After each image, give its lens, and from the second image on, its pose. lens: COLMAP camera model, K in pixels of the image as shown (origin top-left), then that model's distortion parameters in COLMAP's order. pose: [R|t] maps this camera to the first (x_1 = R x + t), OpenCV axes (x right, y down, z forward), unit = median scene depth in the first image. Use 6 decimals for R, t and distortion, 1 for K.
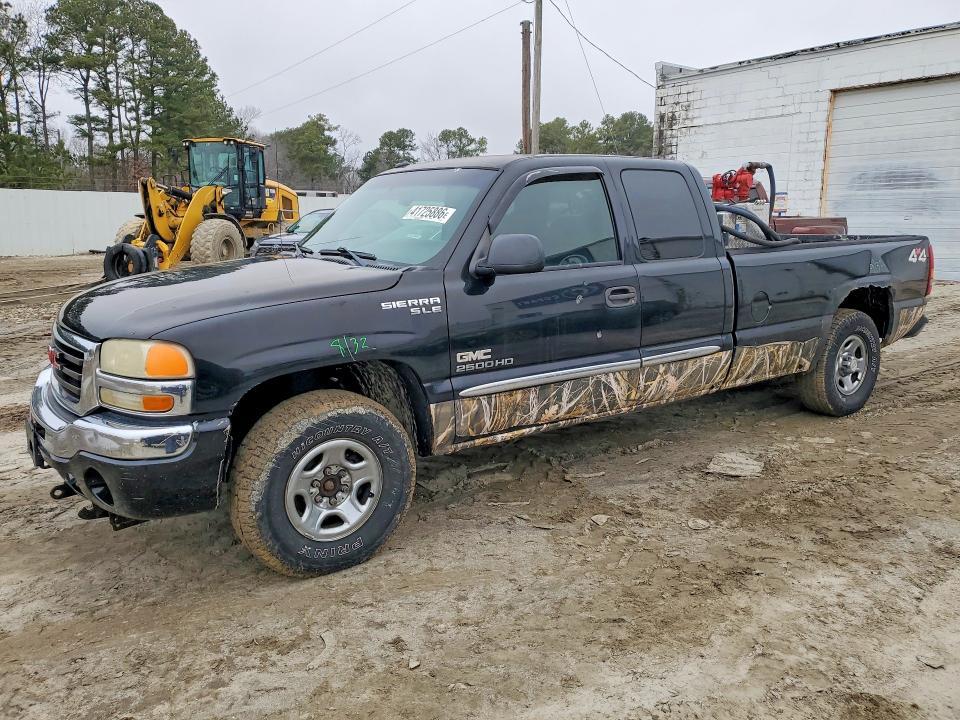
lens RADIAL K [[729.5, 0, 475.6], [0, 729.5, 361.2], [0, 0, 1]] dist [0.024937, 0.007213]
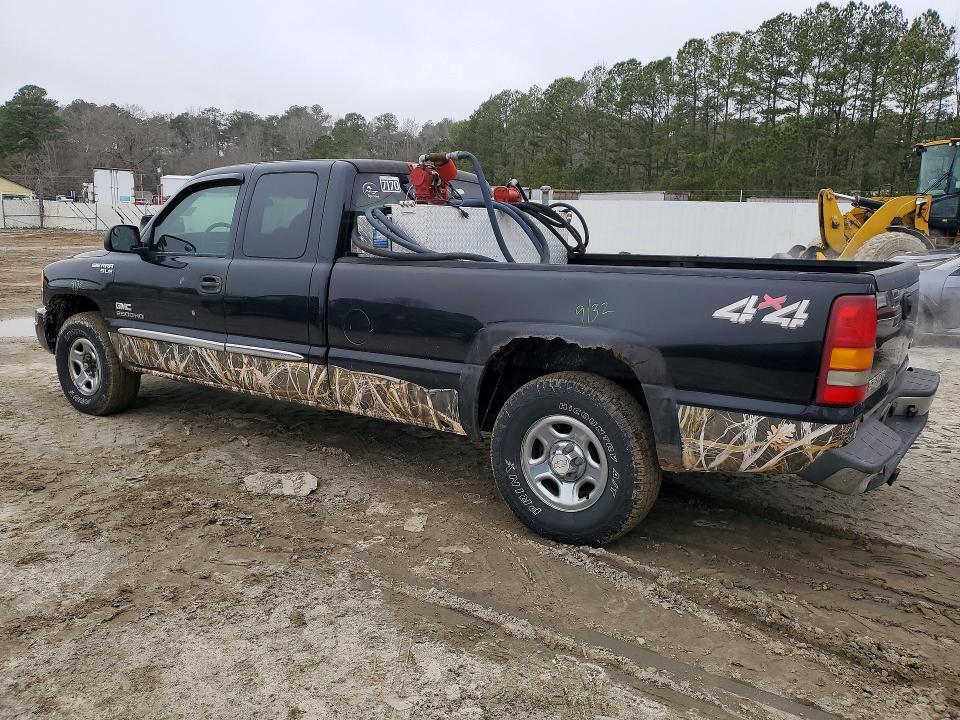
lens RADIAL K [[729.5, 0, 476.9], [0, 729.5, 356.6], [0, 0, 1]] dist [0.024937, 0.007213]
pose [[0.385940, 0.180141, -0.904765, 1.319226], [-0.202511, 0.973371, 0.107417, -0.172274], [0.900022, 0.141769, 0.412143, 0.846480]]
